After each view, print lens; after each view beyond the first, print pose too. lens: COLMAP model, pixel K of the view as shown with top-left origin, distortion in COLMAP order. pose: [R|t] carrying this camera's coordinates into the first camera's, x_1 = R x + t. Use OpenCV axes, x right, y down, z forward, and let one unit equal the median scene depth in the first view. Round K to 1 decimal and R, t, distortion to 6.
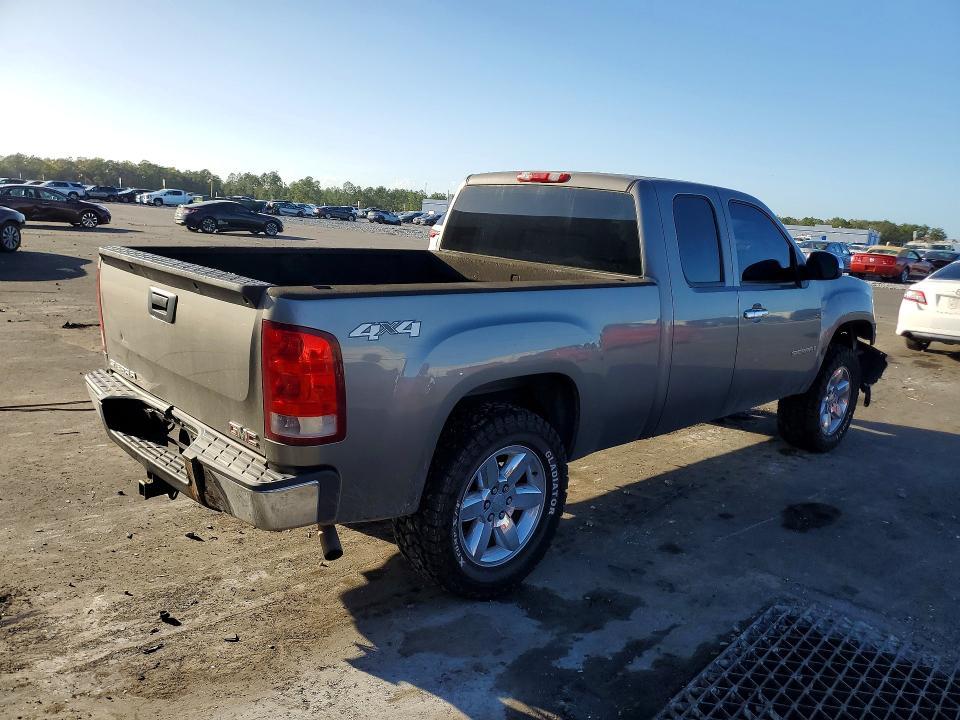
lens RADIAL K [[751.9, 0, 484.6], [0, 751.9, 359.3], [0, 0, 1]] dist [-0.004024, -0.005266]
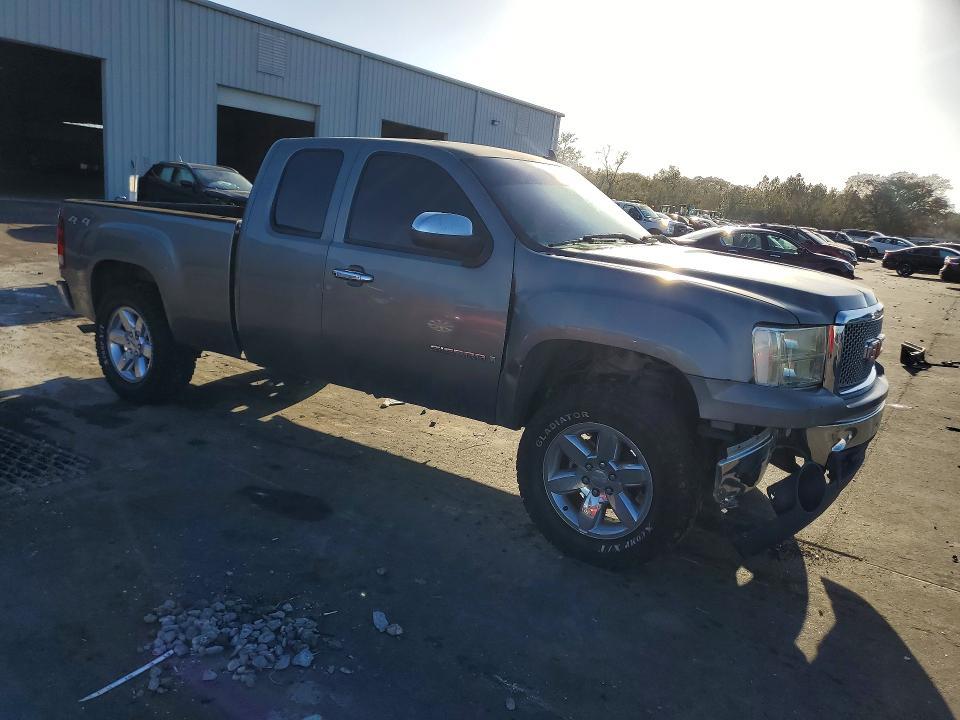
lens RADIAL K [[751.9, 0, 484.6], [0, 751.9, 359.3], [0, 0, 1]] dist [-0.004024, -0.005266]
pose [[0.228306, 0.155047, -0.961164, 1.593907], [-0.257757, 0.961636, 0.093898, -0.112647], [0.938849, 0.226309, 0.259511, 1.169028]]
